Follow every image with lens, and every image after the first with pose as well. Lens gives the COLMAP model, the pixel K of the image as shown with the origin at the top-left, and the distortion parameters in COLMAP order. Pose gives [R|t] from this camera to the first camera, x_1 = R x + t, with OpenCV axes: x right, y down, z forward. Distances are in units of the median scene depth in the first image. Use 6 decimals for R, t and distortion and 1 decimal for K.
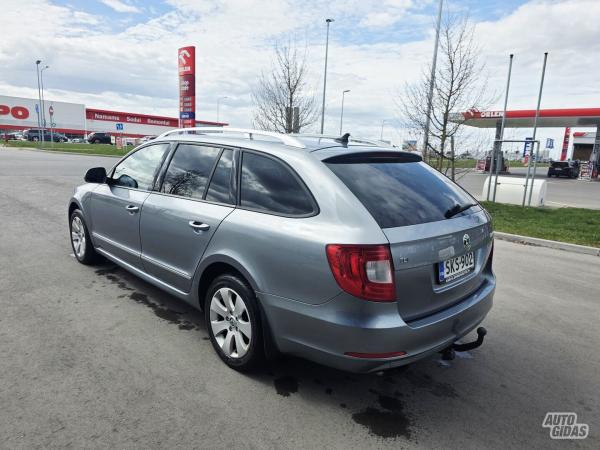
lens RADIAL K [[401.9, 0, 298.3], [0, 401.9, 228.5], [0, 0, 1]] dist [0.059437, -0.057877]
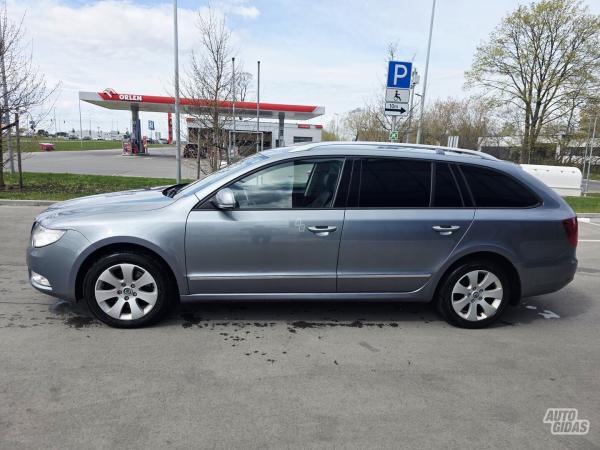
lens RADIAL K [[401.9, 0, 298.3], [0, 401.9, 228.5], [0, 0, 1]] dist [0.059437, -0.057877]
pose [[0.622284, -0.173280, 0.763372, -0.896807], [0.137055, 0.984246, 0.111693, -0.125075], [-0.770700, 0.035119, 0.636230, 0.358662]]
